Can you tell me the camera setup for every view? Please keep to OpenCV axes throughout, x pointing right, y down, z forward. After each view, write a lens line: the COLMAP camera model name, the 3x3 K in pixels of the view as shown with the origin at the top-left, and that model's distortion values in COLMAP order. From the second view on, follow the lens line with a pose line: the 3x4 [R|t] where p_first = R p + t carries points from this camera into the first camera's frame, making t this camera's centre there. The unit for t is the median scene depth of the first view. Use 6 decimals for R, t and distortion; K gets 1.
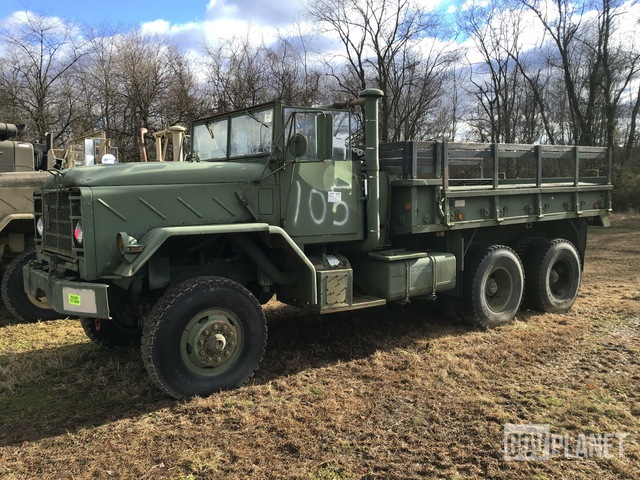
lens RADIAL K [[582.5, 0, 320.0], [0, 582.5, 240.0], [0, 0, 1]] dist [0.002280, -0.002554]
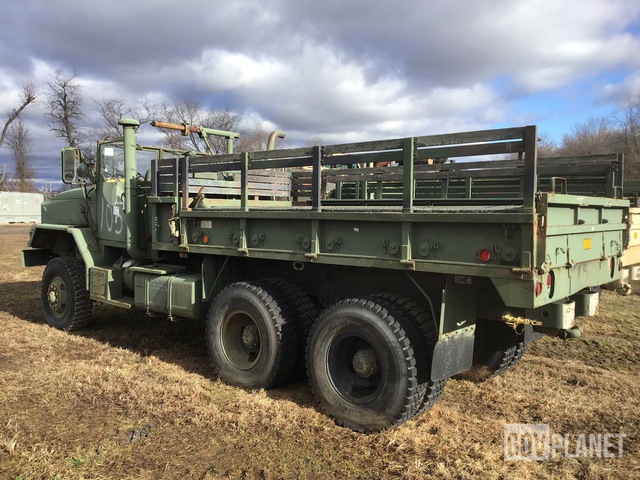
lens RADIAL K [[582.5, 0, 320.0], [0, 582.5, 240.0], [0, 0, 1]] dist [0.002280, -0.002554]
pose [[0.238543, 0.071118, -0.968524, 1.161179], [-0.107146, 0.993154, 0.046537, -0.101206], [0.965203, 0.092672, 0.244530, 0.976087]]
